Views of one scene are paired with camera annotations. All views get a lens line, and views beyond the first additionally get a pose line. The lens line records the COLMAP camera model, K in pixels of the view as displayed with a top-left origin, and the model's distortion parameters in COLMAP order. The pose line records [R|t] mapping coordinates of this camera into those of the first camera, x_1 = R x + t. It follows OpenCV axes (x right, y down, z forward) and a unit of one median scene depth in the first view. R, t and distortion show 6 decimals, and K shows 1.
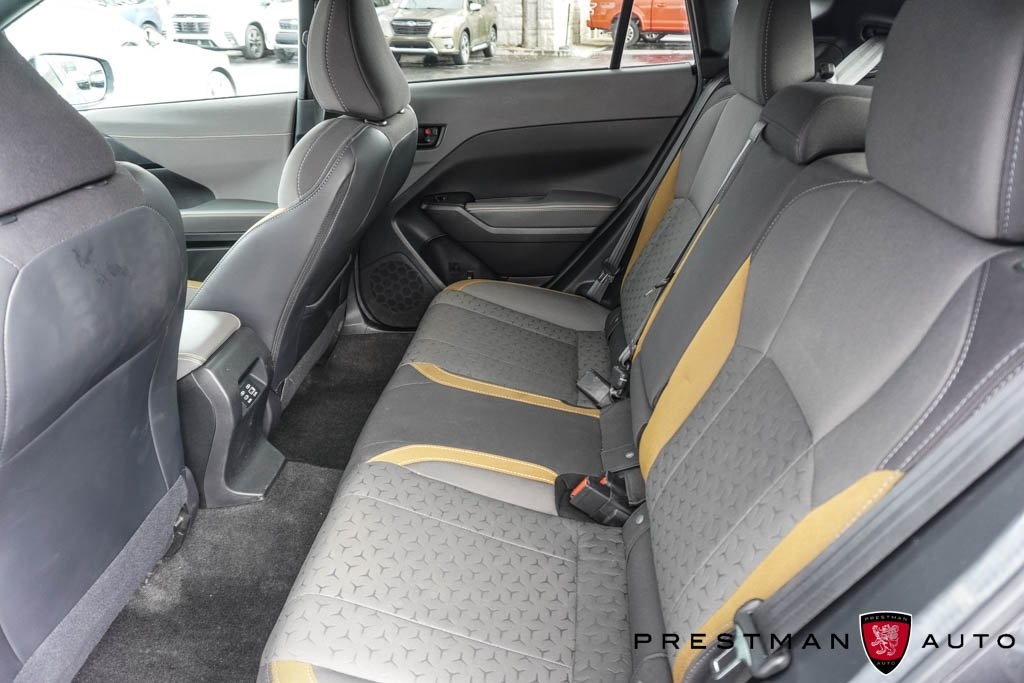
lens RADIAL K [[689.8, 0, 506.5], [0, 689.8, 342.8], [0, 0, 1]] dist [-0.046489, 0.031682]
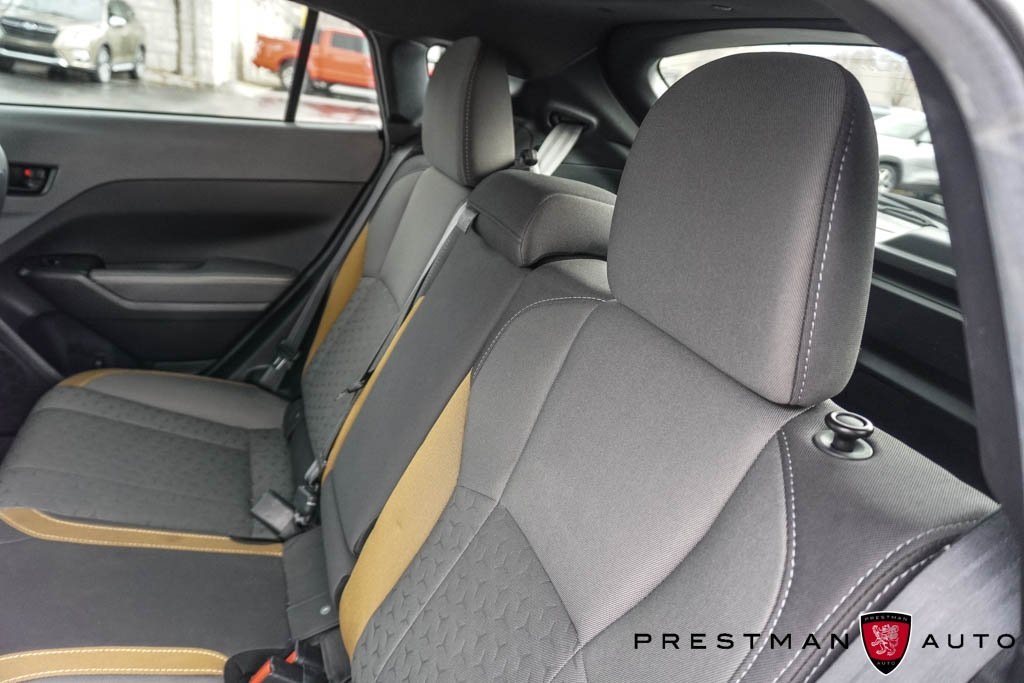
lens RADIAL K [[689.8, 0, 517.1], [0, 689.8, 341.6], [0, 0, 1]] dist [-0.046489, 0.031682]
pose [[0.886881, -0.014029, 0.461784, 0.013391], [0.044736, 0.997450, -0.055616, -0.072963], [-0.459826, 0.069983, 0.885247, 0.146500]]
